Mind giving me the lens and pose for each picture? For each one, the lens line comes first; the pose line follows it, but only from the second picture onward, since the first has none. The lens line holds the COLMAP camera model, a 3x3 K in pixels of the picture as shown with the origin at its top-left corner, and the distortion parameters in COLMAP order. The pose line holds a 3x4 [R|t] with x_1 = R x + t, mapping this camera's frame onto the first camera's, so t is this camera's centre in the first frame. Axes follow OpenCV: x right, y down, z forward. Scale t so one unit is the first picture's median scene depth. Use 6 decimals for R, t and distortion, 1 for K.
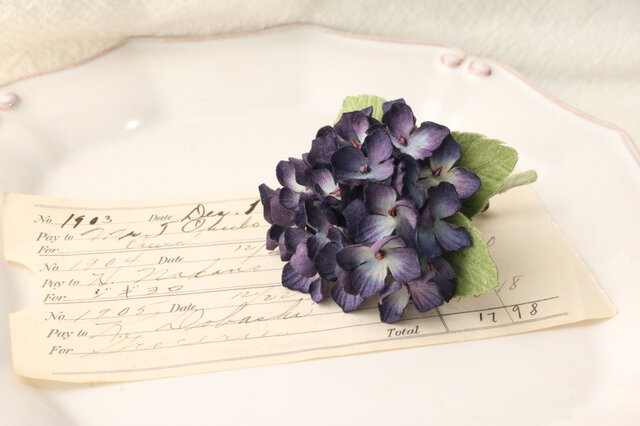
lens RADIAL K [[1181.9, 0, 320.0], [0, 1181.9, 213.0], [0, 0, 1]] dist [-0.026886, -0.052177]
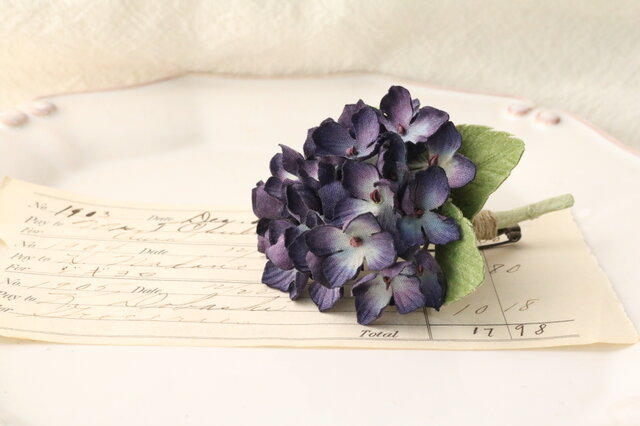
lens RADIAL K [[1181.9, 0, 320.0], [0, 1181.9, 213.0], [0, 0, 1]] dist [-0.026886, -0.052177]
pose [[0.973499, 0.053441, -0.222361, 0.212593], [-0.098738, 0.975238, -0.197891, 0.185827], [0.206280, 0.214602, 0.954670, 0.129550]]
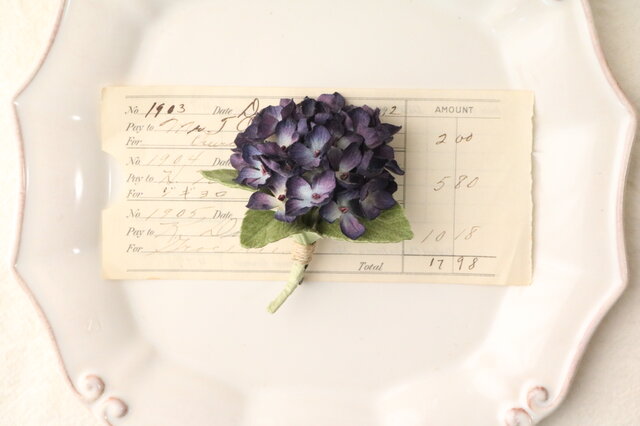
lens RADIAL K [[1181.9, 0, 320.0], [0, 1181.9, 213.0], [0, 0, 1]] dist [-0.026886, -0.052177]
pose [[0.960872, 0.268494, -0.068091, 0.088969], [-0.088655, 0.530993, 0.842726, -1.093387], [0.262422, -0.803715, 0.534019, 0.271285]]
